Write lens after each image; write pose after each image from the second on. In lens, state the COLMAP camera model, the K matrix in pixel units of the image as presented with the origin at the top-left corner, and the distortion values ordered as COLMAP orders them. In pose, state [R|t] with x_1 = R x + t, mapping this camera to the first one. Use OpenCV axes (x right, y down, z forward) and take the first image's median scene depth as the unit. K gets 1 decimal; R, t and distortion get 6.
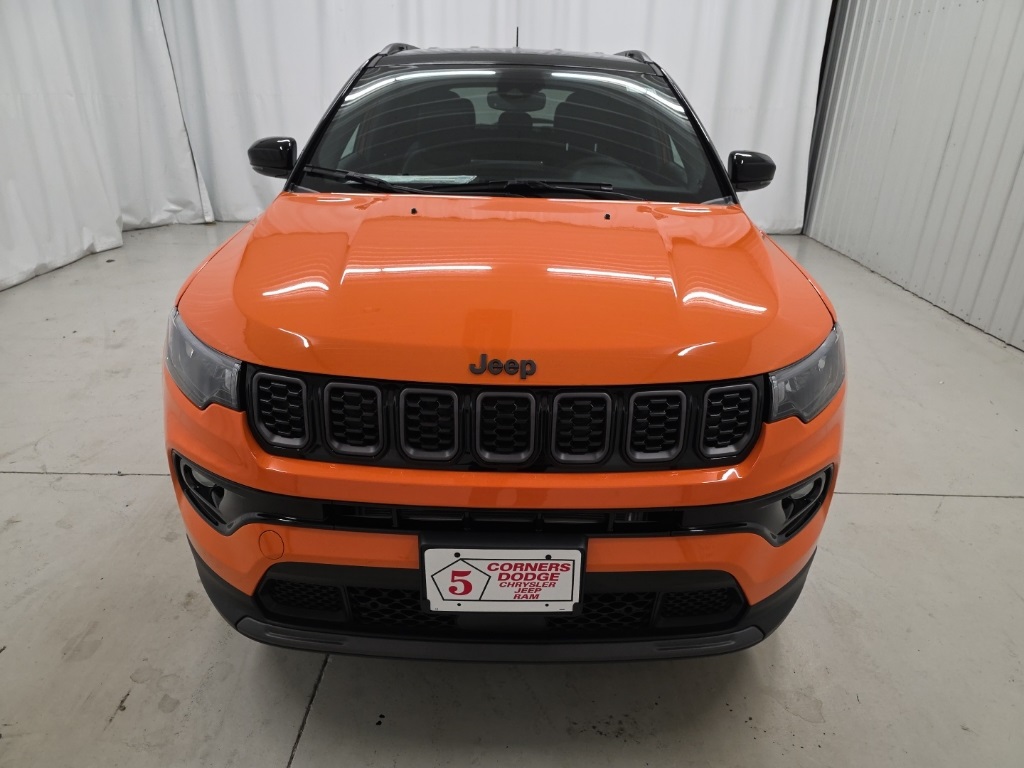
lens RADIAL K [[694.1, 0, 513.0], [0, 694.1, 385.4], [0, 0, 1]] dist [0.052765, -0.052004]
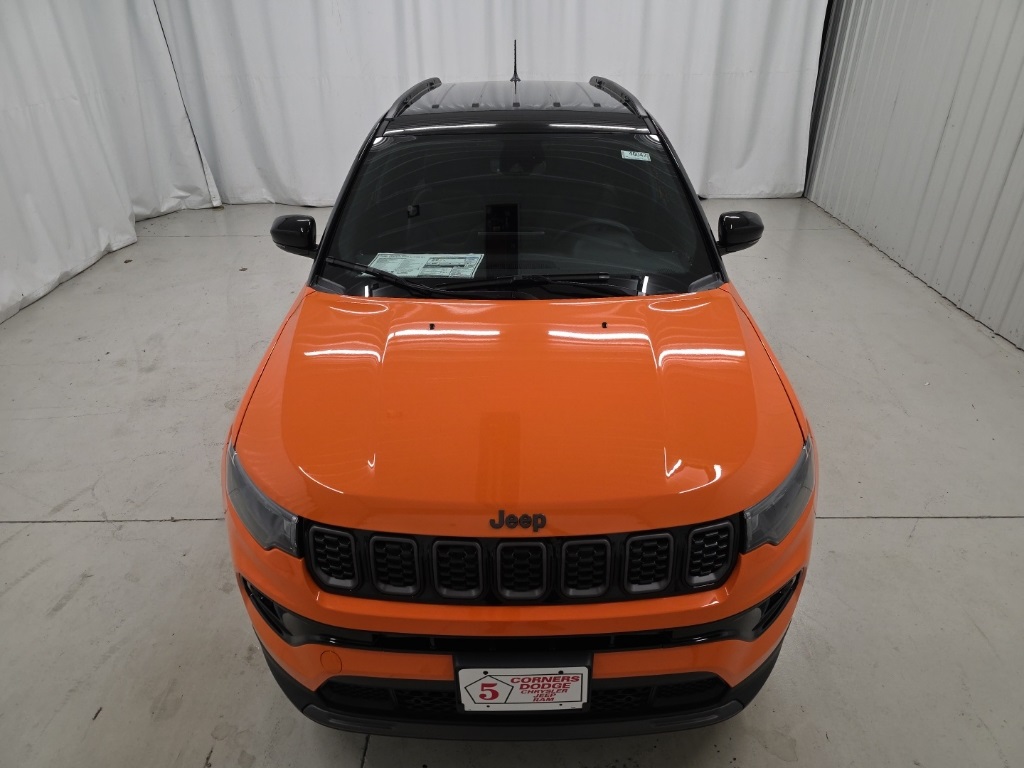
lens RADIAL K [[694.1, 0, 510.4], [0, 694.1, 375.2], [0, 0, 1]] dist [0.052765, -0.052004]
pose [[0.999373, -0.032048, -0.015052, -0.001287], [0.033331, 0.994962, 0.094551, -0.271674], [0.011946, -0.094993, 0.995406, -0.113854]]
